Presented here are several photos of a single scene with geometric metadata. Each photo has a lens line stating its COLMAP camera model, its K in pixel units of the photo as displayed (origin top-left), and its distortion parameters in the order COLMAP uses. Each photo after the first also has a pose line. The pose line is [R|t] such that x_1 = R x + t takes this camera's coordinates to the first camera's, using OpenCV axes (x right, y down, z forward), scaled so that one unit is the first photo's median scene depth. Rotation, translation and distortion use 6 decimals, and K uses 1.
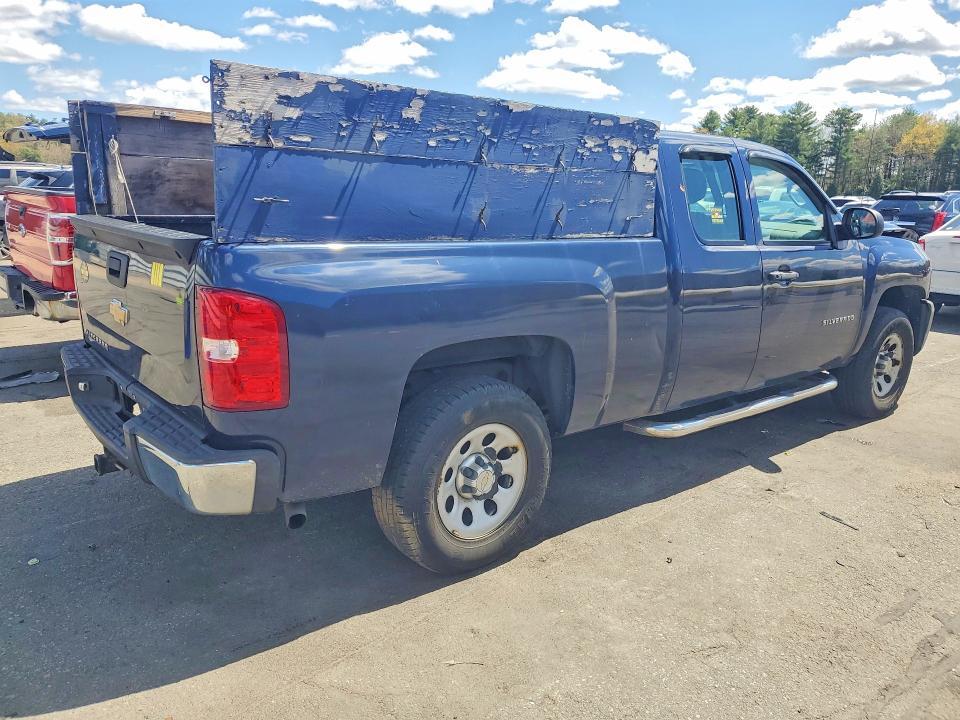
lens RADIAL K [[747.1, 0, 474.6], [0, 747.1, 359.8], [0, 0, 1]] dist [0.014216, 0.007321]
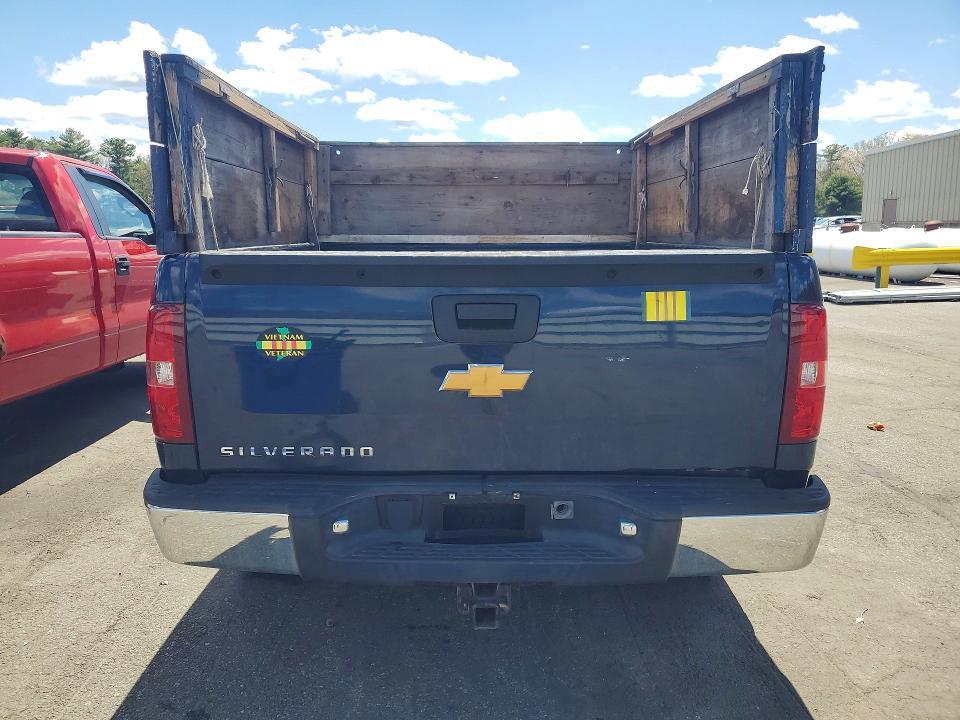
lens RADIAL K [[738.0, 0, 477.9], [0, 738.0, 360.4], [0, 0, 1]] dist [0.035538, 0.004941]
pose [[0.628171, -0.168226, 0.759672, -0.794276], [0.194731, 0.979266, 0.055831, -0.098267], [-0.753313, 0.112860, 0.647906, 0.453883]]
